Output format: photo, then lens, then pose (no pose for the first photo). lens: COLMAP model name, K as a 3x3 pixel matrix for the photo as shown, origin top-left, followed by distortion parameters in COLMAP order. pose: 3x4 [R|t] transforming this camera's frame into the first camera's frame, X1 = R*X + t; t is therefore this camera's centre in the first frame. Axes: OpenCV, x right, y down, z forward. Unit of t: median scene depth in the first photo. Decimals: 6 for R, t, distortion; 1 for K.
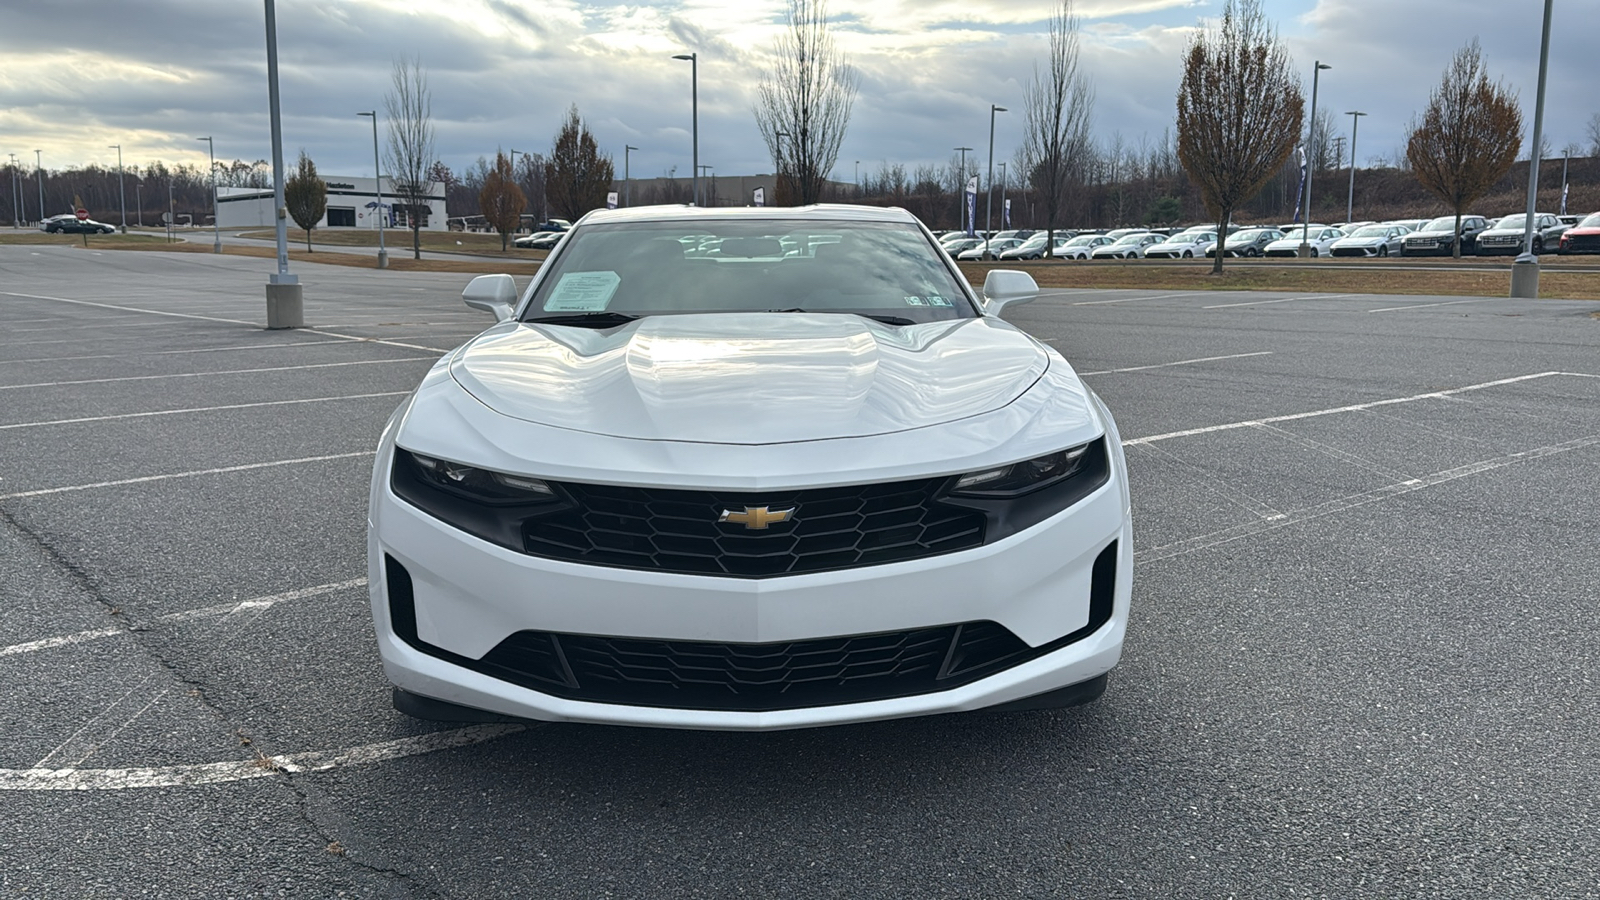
lens RADIAL K [[1292.6, 0, 800.0], [0, 1292.6, 450.0], [0, 0, 1]] dist [0.109039, -0.190364]
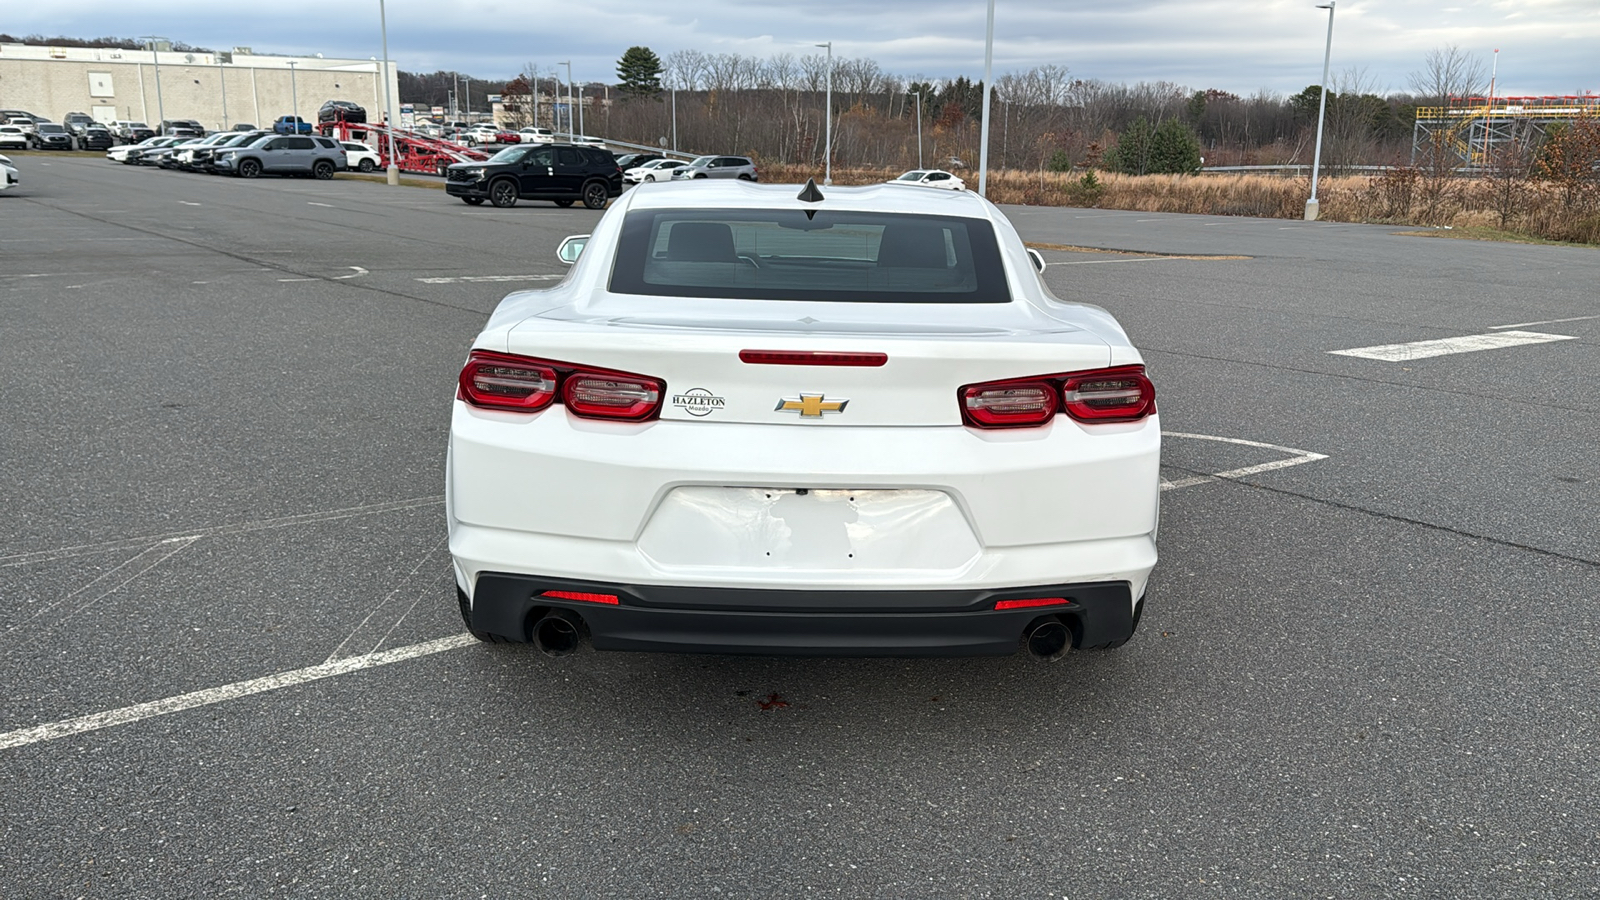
lens RADIAL K [[1274.3, 0, 824.9], [0, 1274.3, 456.2], [0, 0, 1]] dist [0.116477, -0.178628]
pose [[-0.999547, -0.024001, 0.018179, -0.007575], [-0.015414, 0.926571, 0.375804, -0.036290], [-0.025864, 0.375353, -0.926521, 0.198192]]
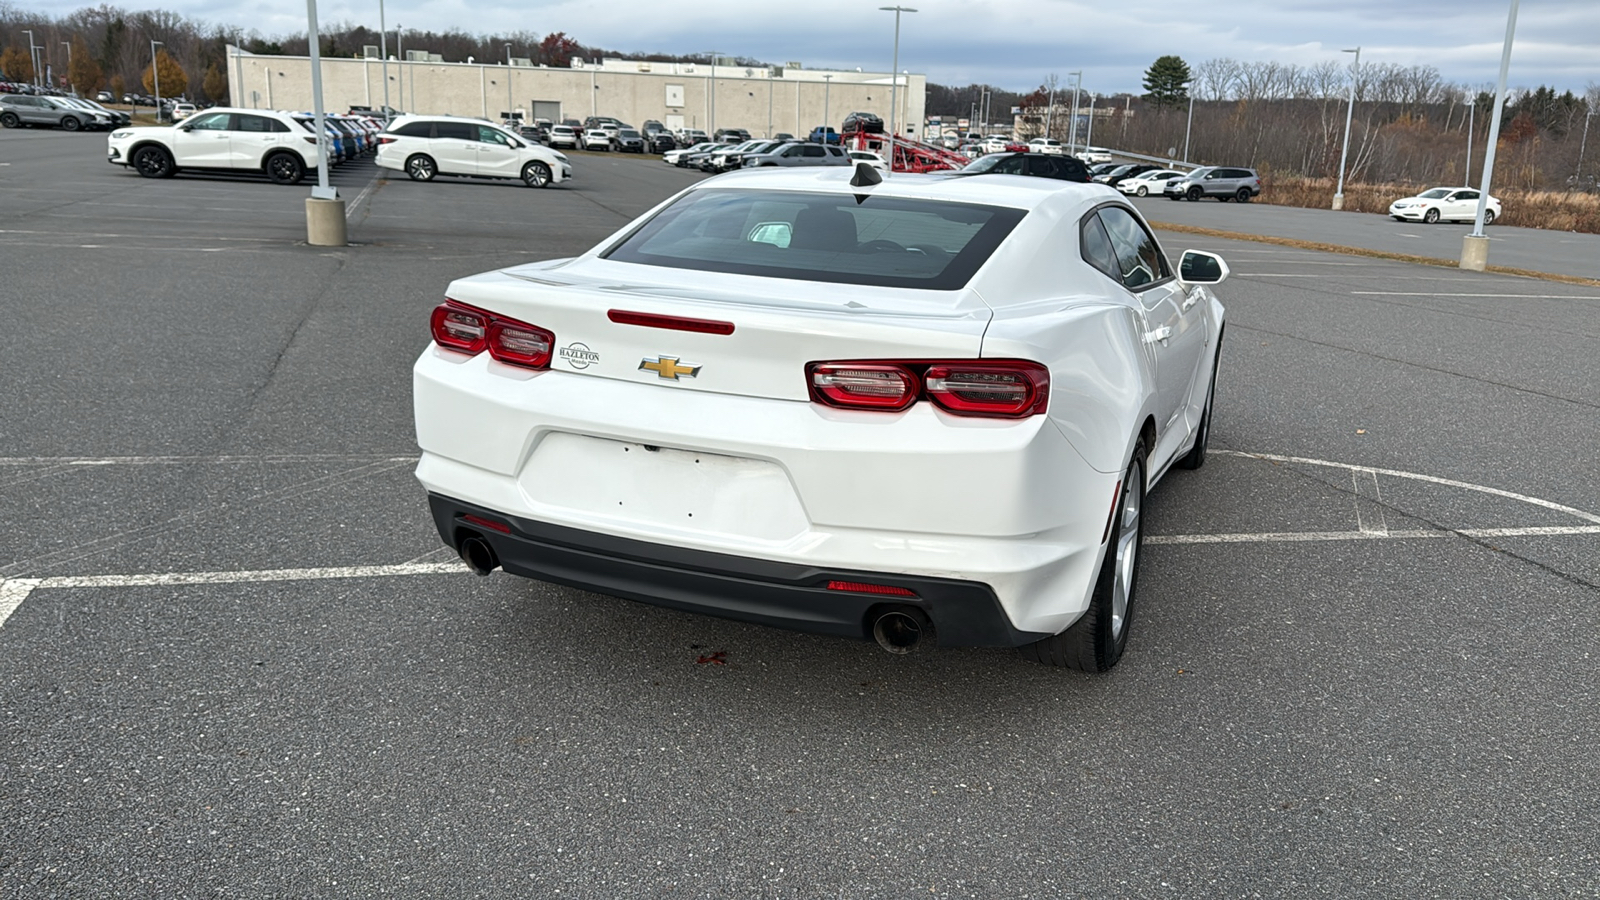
lens RADIAL K [[1268.6, 0, 806.0], [0, 1268.6, 480.8], [0, 0, 1]] dist [0.126846, -0.229607]
pose [[-0.910468, -0.140950, 0.388819, -0.034899], [0.021283, 0.922921, 0.384401, -0.034905], [-0.413031, 0.358260, -0.837290, 0.193878]]
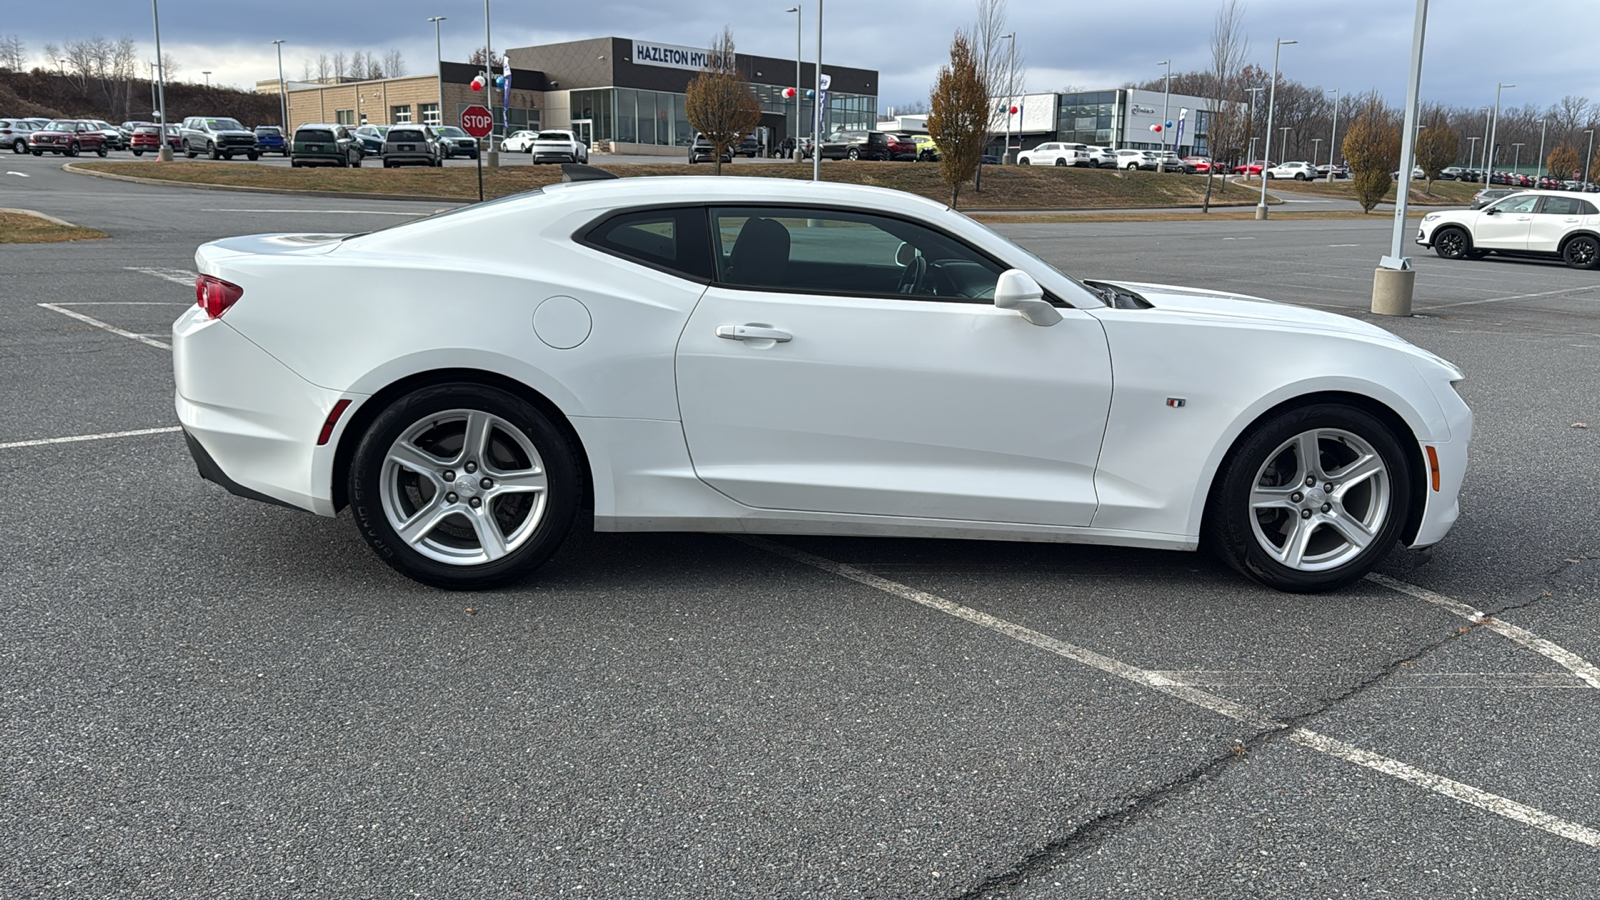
lens RADIAL K [[1245.7, 0, 822.1], [0, 1245.7, 450.8], [0, 0, 1]] dist [0.117750, -0.169324]
pose [[-0.078271, -0.207921, 0.975009, -0.102676], [0.121369, 0.968747, 0.216329, -0.020052], [-0.989517, 0.135268, -0.050590, 0.109091]]
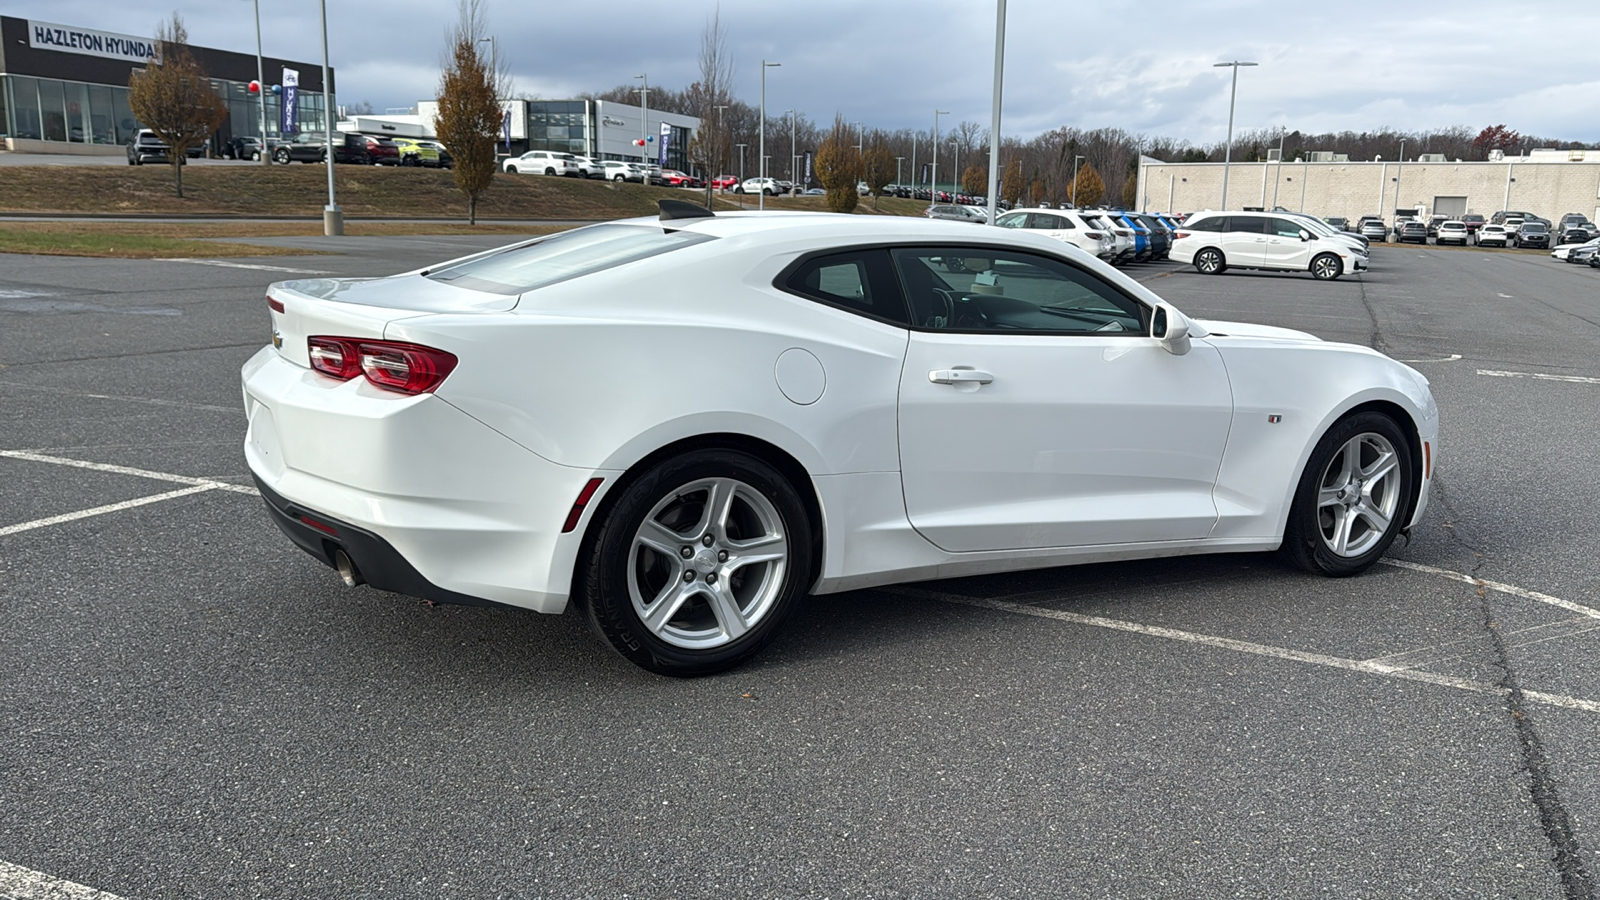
lens RADIAL K [[1250.1, 0, 822.1], [0, 1250.1, 478.1], [0, 0, 1]] dist [0.118426, -0.173248]
pose [[-0.468712, -0.197156, 0.861069, -0.087907], [0.101300, 0.956347, 0.274113, -0.027121], [-0.877524, 0.215707, -0.428279, 0.151870]]
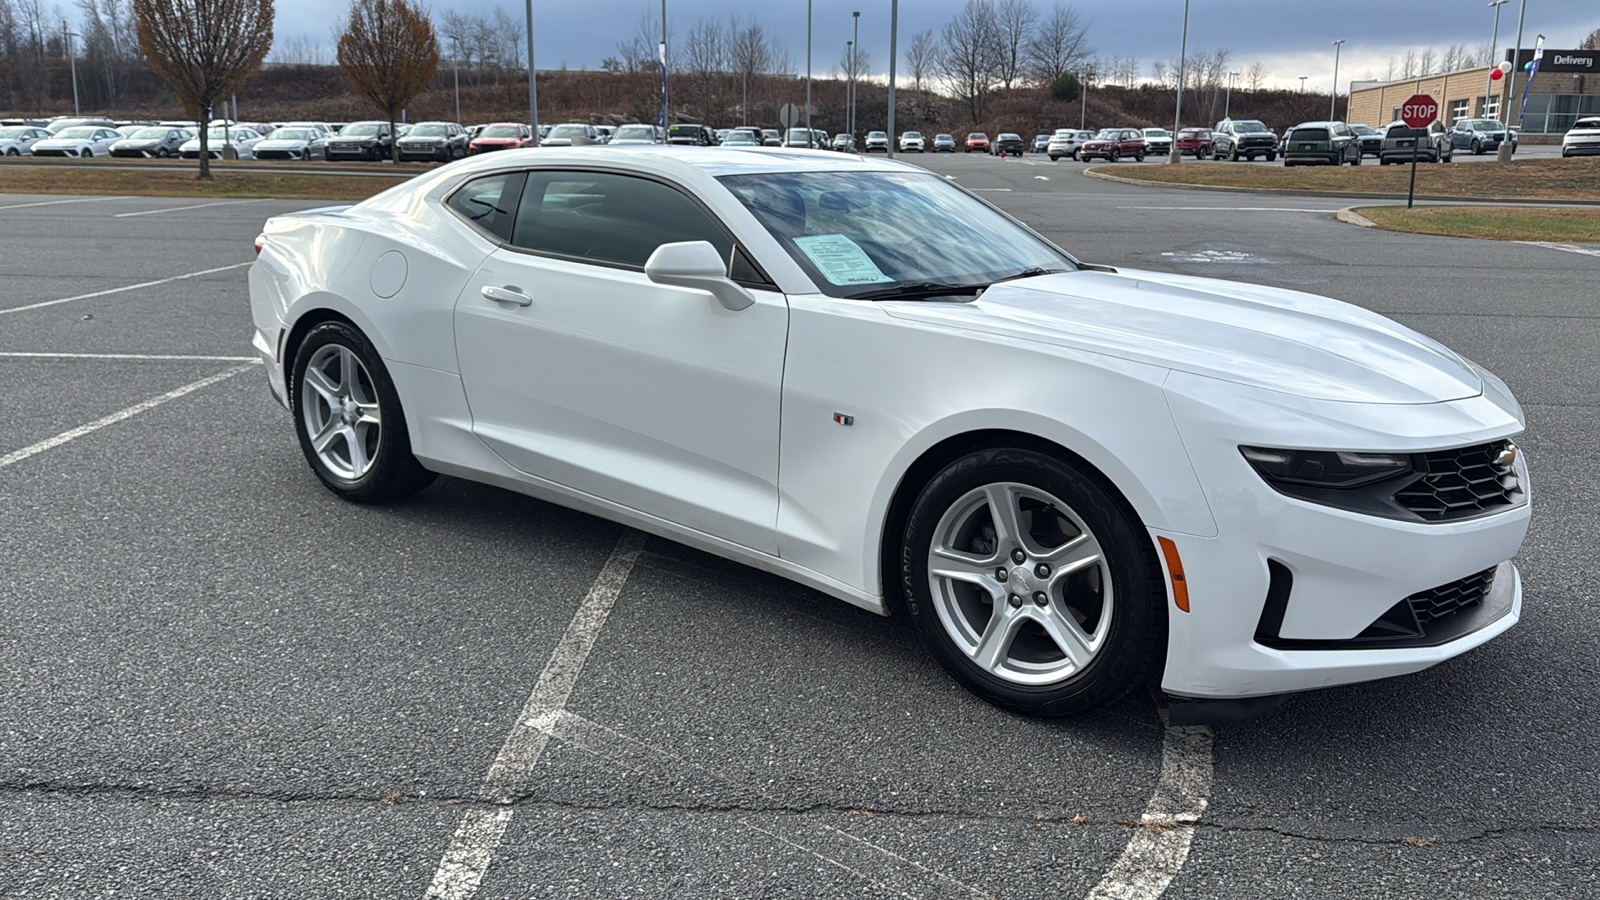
lens RADIAL K [[1254.6, 0, 847.2], [0, 1254.6, 457.8], [0, 0, 1]] dist [0.167337, -0.309003]
pose [[0.640326, -0.163680, 0.750461, -0.071554], [0.098713, 0.986465, 0.130927, -0.008690], [-0.761734, -0.009756, 0.647817, 0.037637]]
